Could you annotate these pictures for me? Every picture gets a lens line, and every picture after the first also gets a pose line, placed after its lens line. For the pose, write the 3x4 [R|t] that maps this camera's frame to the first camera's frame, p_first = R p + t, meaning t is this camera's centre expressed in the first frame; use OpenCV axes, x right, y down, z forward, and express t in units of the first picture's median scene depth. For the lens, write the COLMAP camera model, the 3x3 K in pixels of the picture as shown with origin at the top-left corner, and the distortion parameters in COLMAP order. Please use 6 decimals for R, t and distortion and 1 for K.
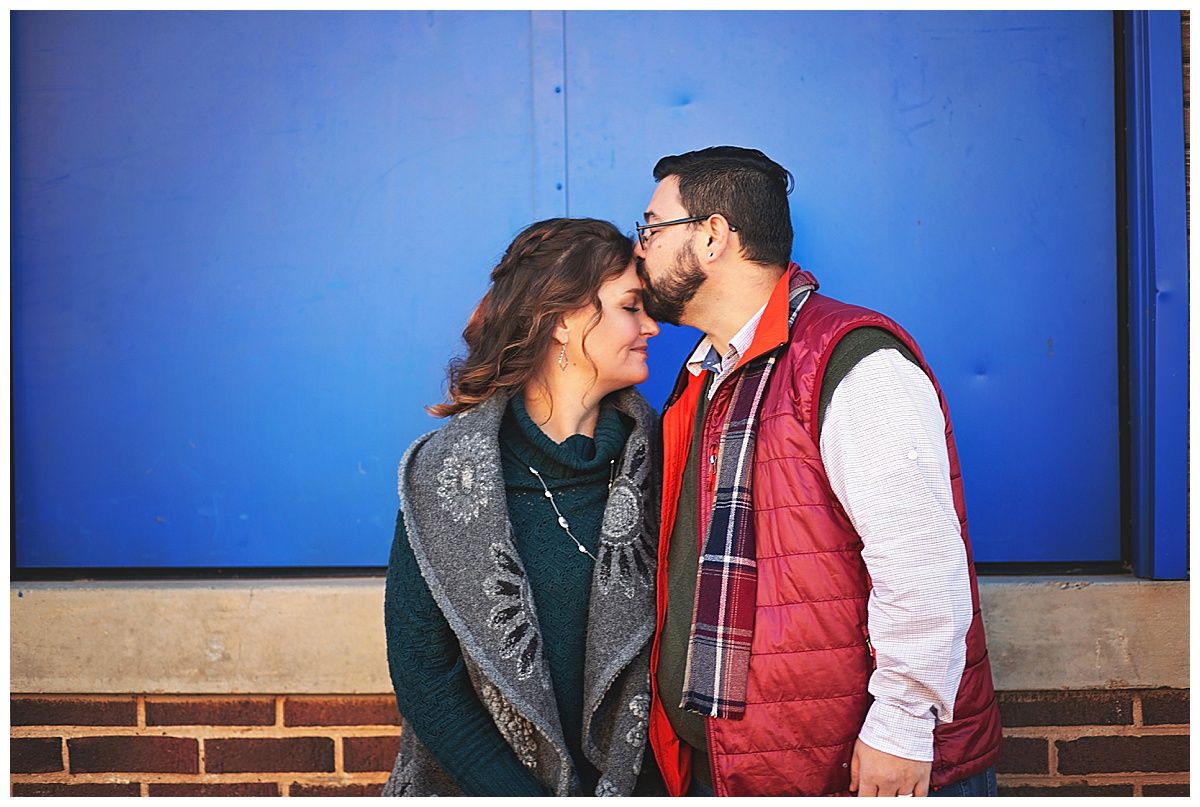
lens RADIAL K [[2962.5, 0, 600.0], [0, 2962.5, 403.5], [0, 0, 1]] dist [-1.843821, 16.944532]
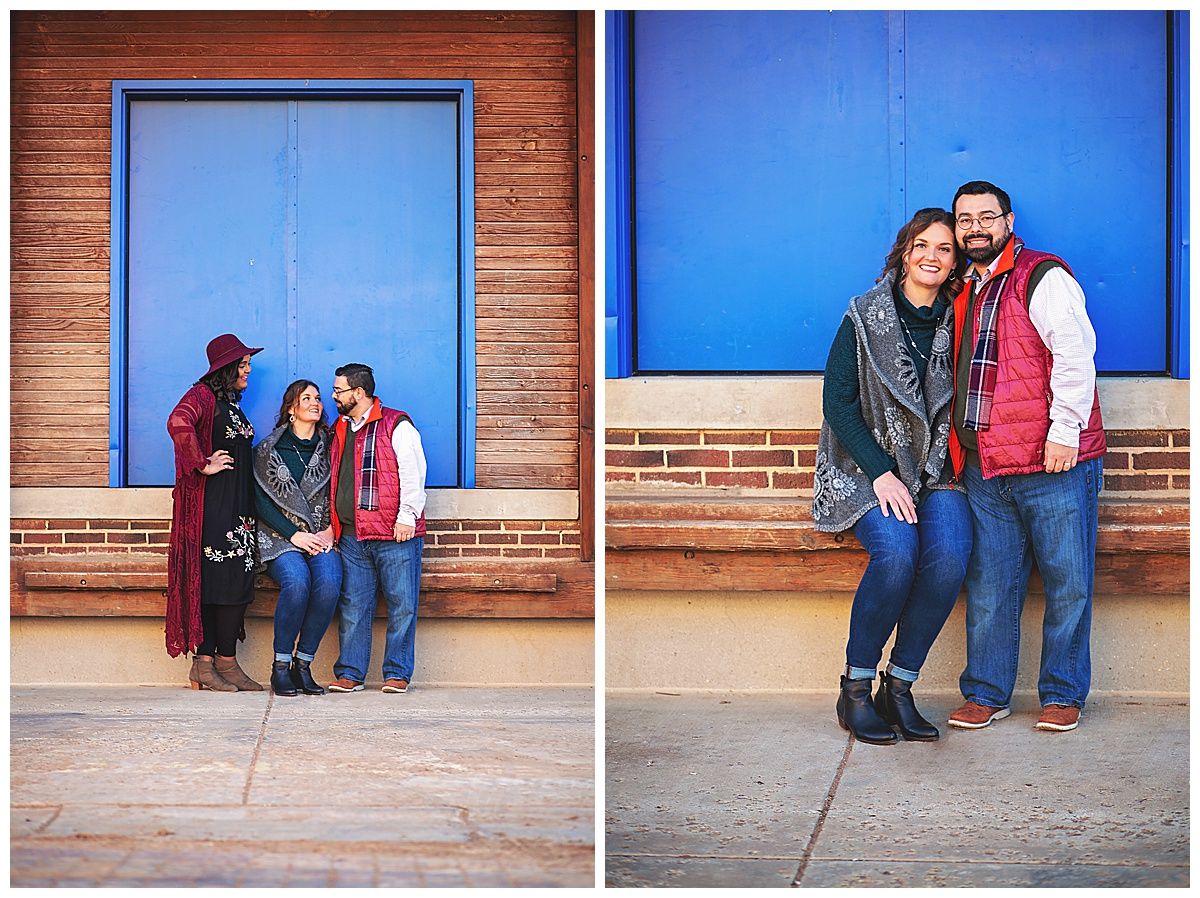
lens RADIAL K [[2850.6, 0, 600.0], [0, 2850.6, 449.0], [0, 0, 1]] dist [-0.316978, 0.901225]
pose [[0.999557, 0.014064, -0.026228, -0.191057], [-0.013167, 0.999333, 0.034062, 0.047963], [0.026690, -0.033701, 0.999076, -1.179861]]
